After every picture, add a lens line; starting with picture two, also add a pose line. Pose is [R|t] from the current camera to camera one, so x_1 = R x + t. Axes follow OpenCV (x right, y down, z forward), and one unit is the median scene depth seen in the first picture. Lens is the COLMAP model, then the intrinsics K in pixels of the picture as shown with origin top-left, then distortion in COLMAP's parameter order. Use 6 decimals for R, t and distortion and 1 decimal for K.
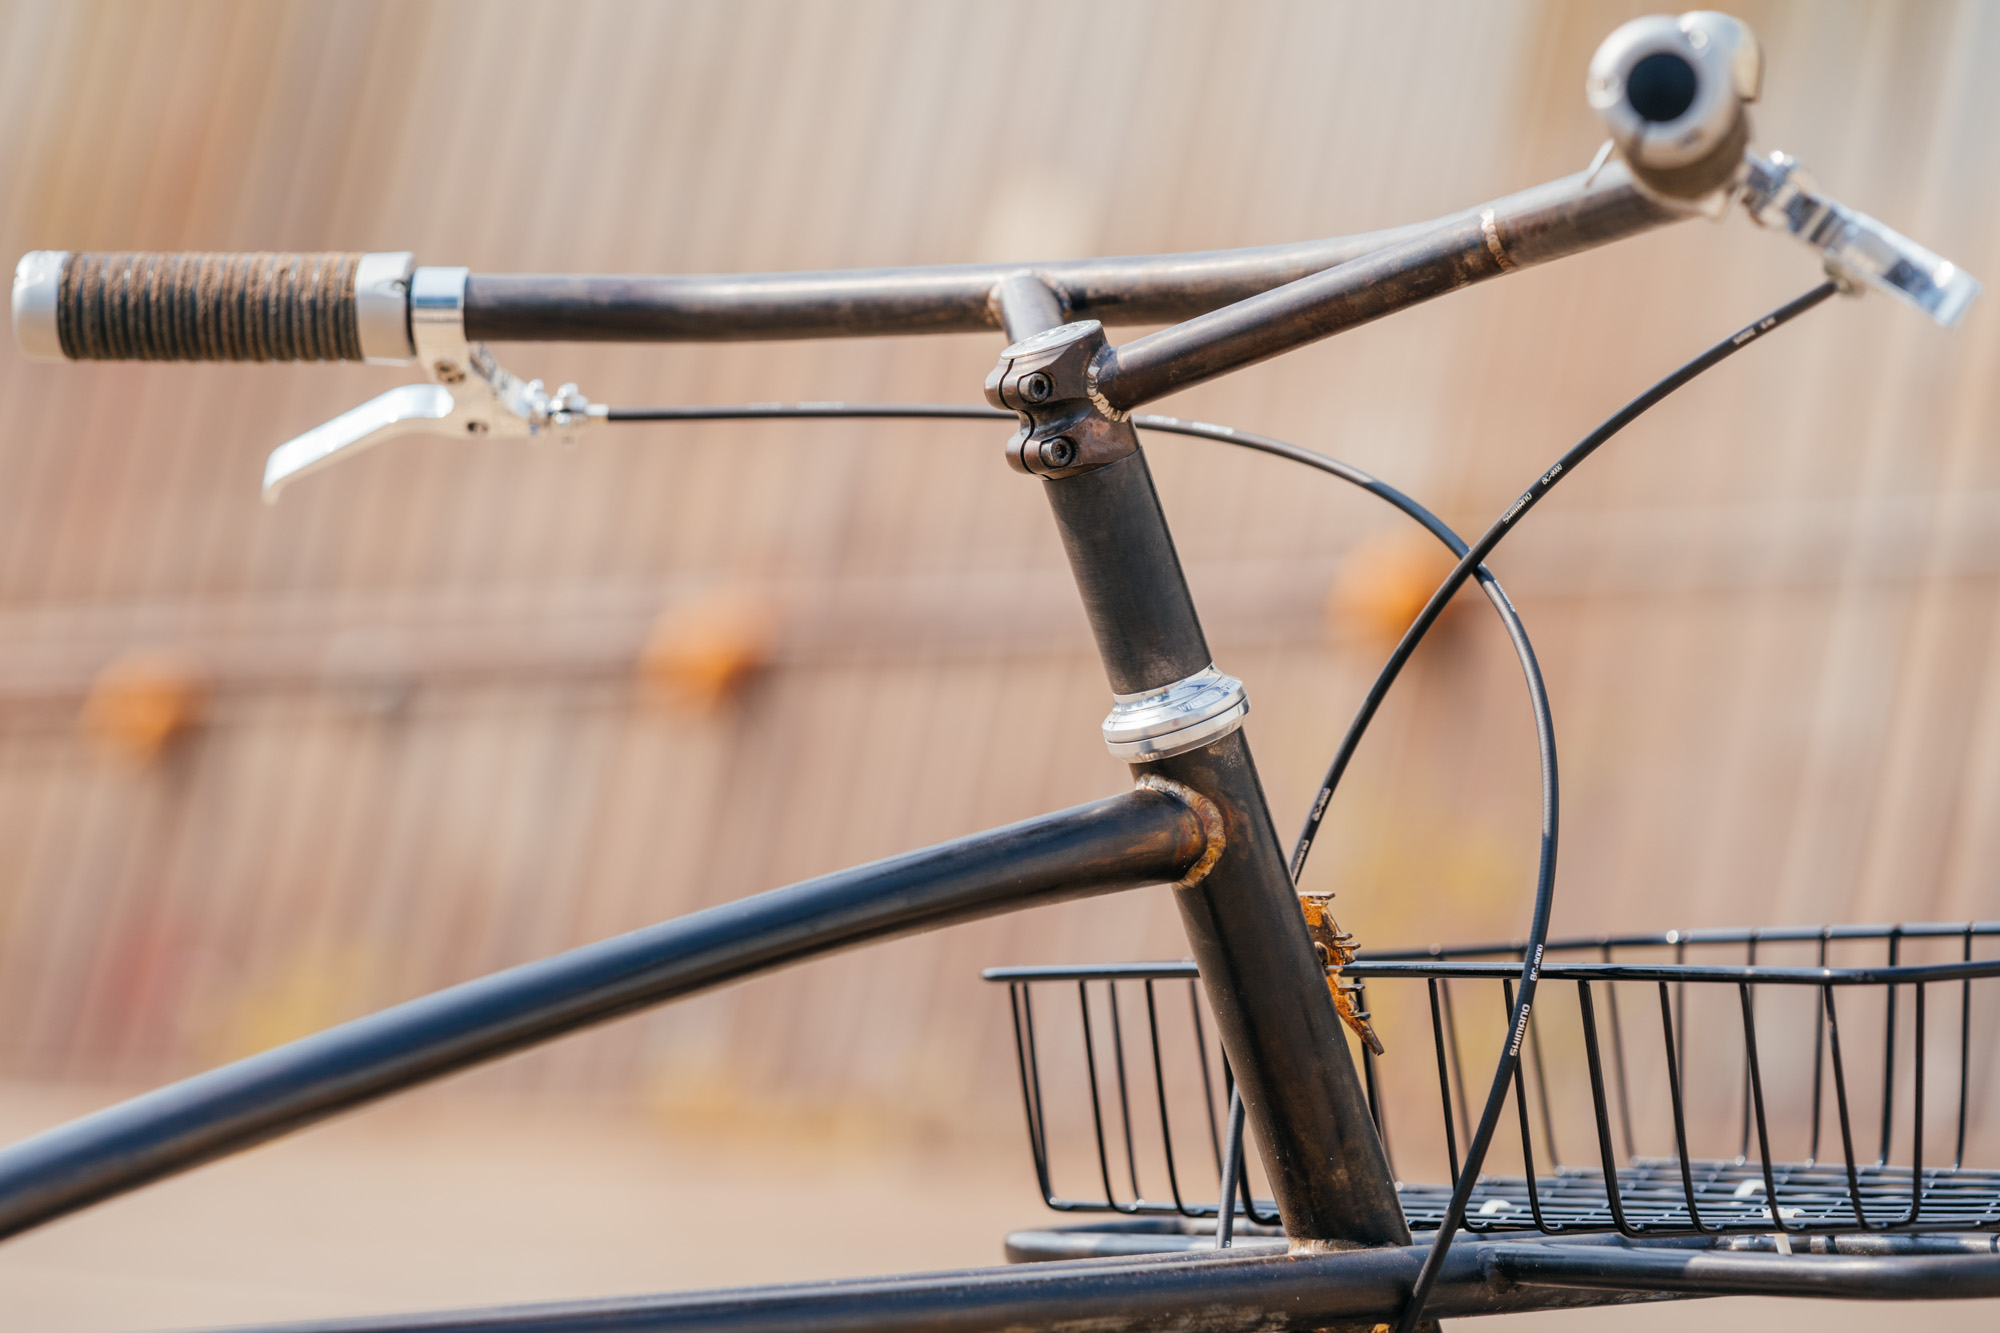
lens RADIAL K [[8094.6, 0, 997.0], [0, 8094.6, 660.3], [0, 0, 1]] dist [0.147420, 0.000000]
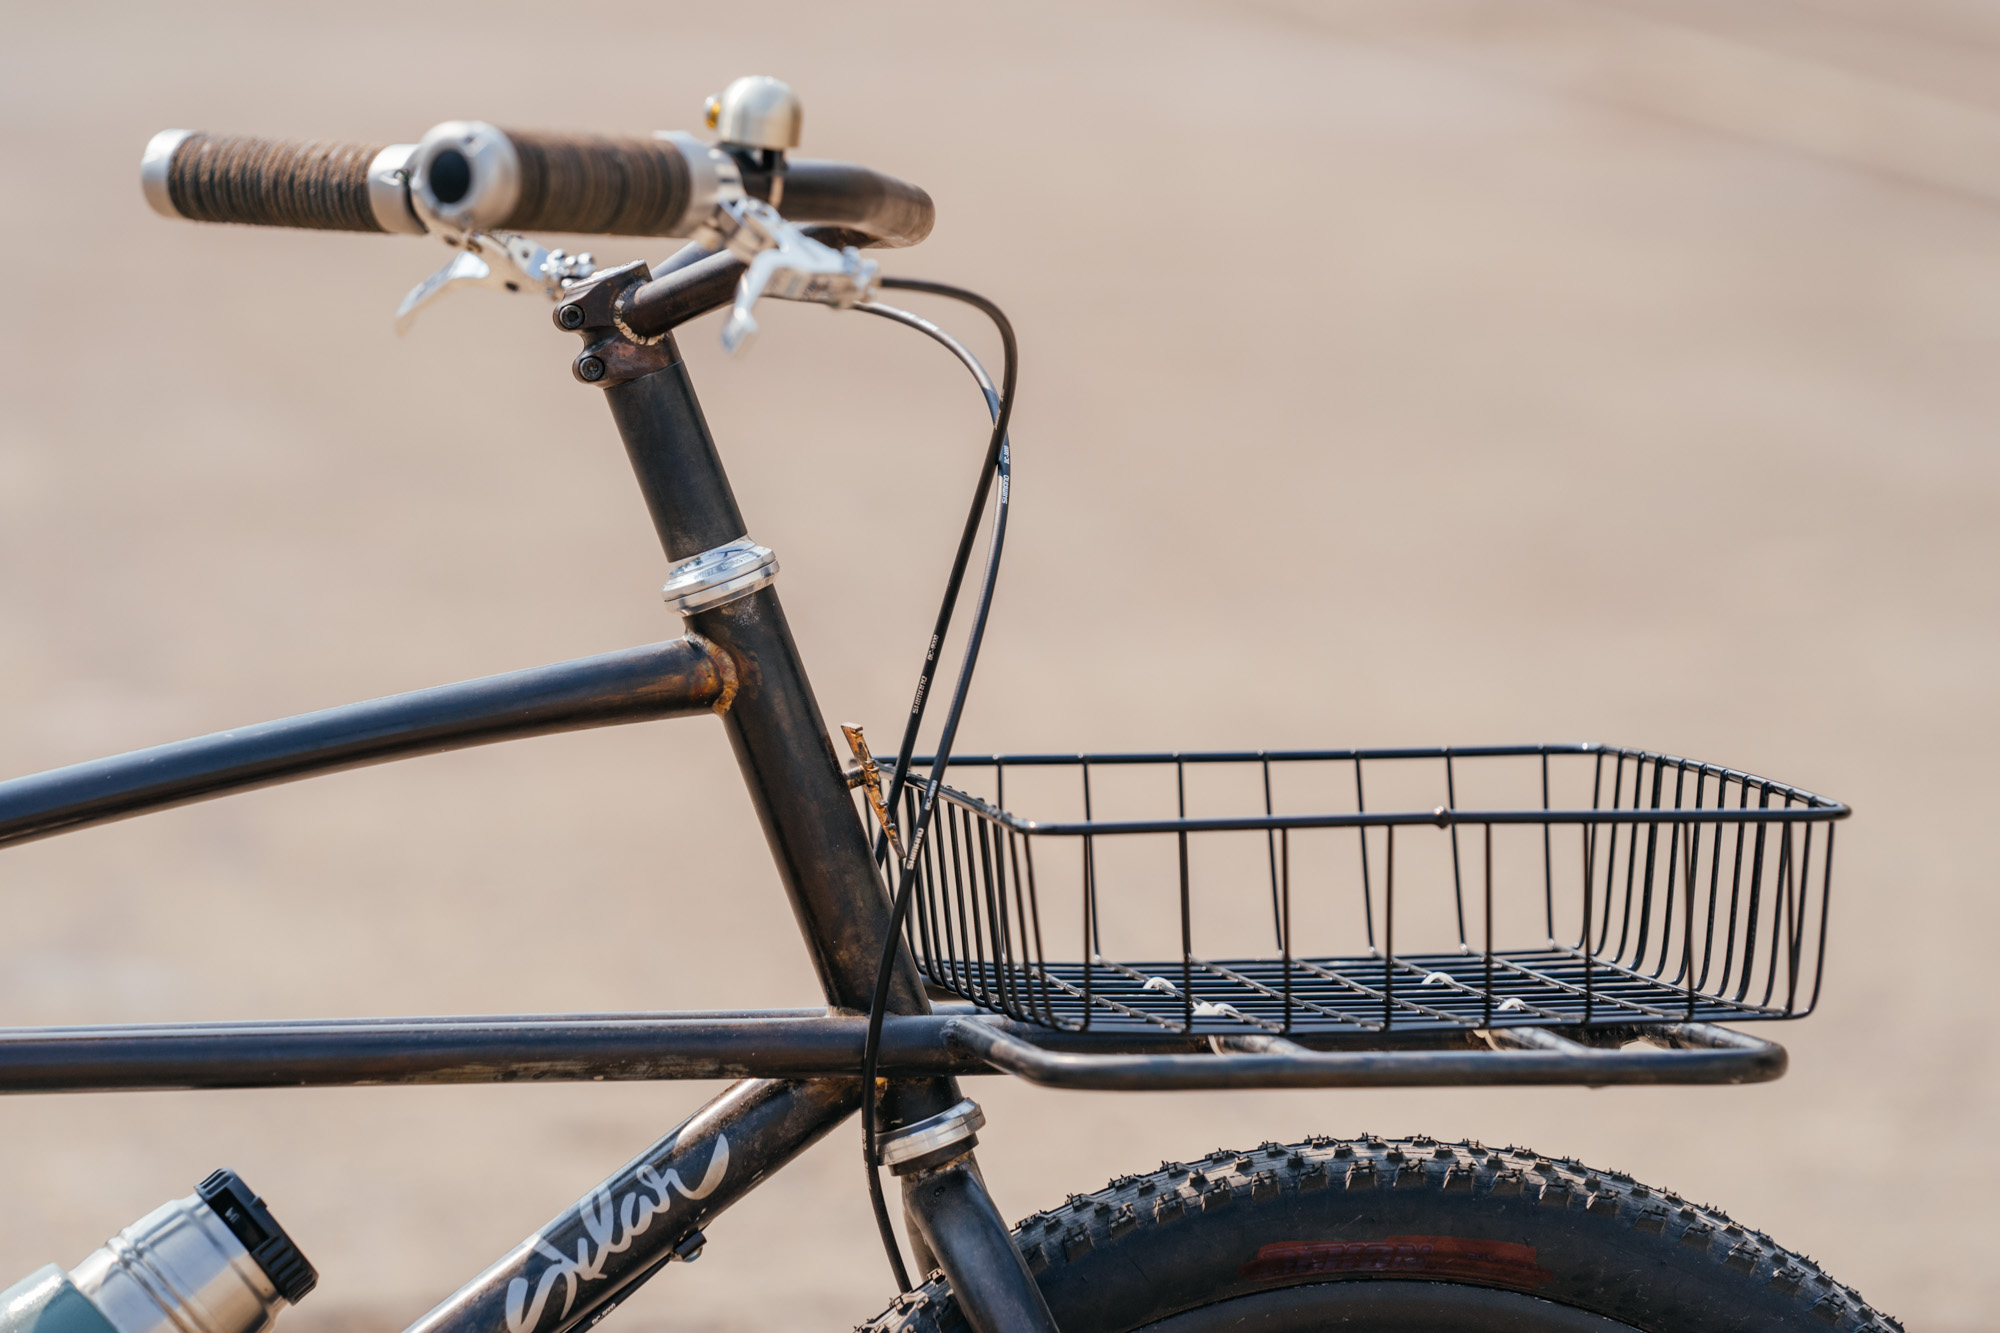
lens RADIAL K [[12018.5, 0, 1002.5], [0, 12018.5, 686.0], [0, 0, 1]] dist [2.192662, 0.000000]
pose [[0.899052, 0.046056, -0.435414, 0.868692], [-0.016346, 0.997290, 0.071737, -0.110430], [0.437538, -0.057378, 0.897368, -0.638394]]
